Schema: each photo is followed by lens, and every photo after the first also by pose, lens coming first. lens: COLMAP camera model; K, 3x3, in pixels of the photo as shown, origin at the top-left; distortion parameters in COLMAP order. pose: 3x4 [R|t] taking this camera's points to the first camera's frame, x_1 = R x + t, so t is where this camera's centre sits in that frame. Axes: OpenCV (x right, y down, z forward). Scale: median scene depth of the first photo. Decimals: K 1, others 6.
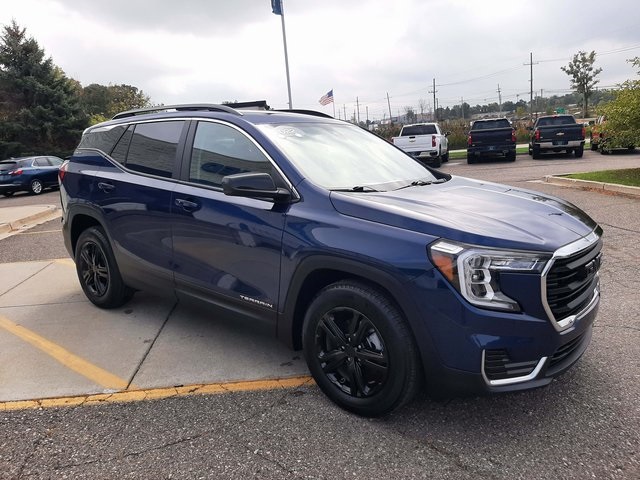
lens RADIAL K [[519.4, 0, 326.2], [0, 519.4, 242.3], [0, 0, 1]] dist [0.001158, -0.050703]
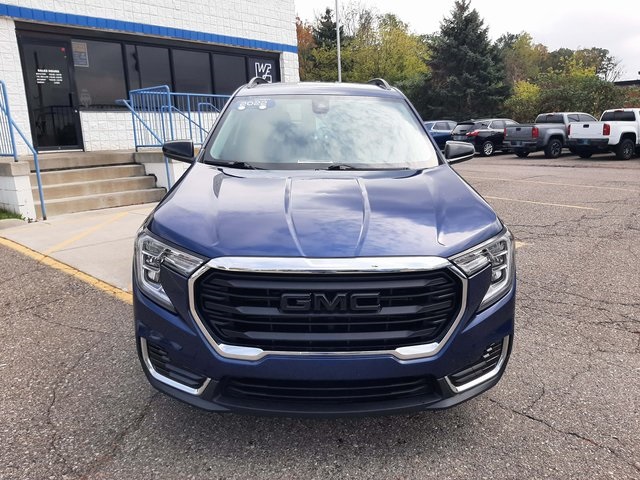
lens RADIAL K [[519.4, 0, 326.2], [0, 519.4, 242.3], [0, 0, 1]] dist [0.001158, -0.050703]
pose [[0.637217, 0.210174, -0.741473, 0.132216], [-0.162761, 0.977096, 0.137086, -0.016976], [0.753302, 0.033329, 0.656830, 0.066023]]
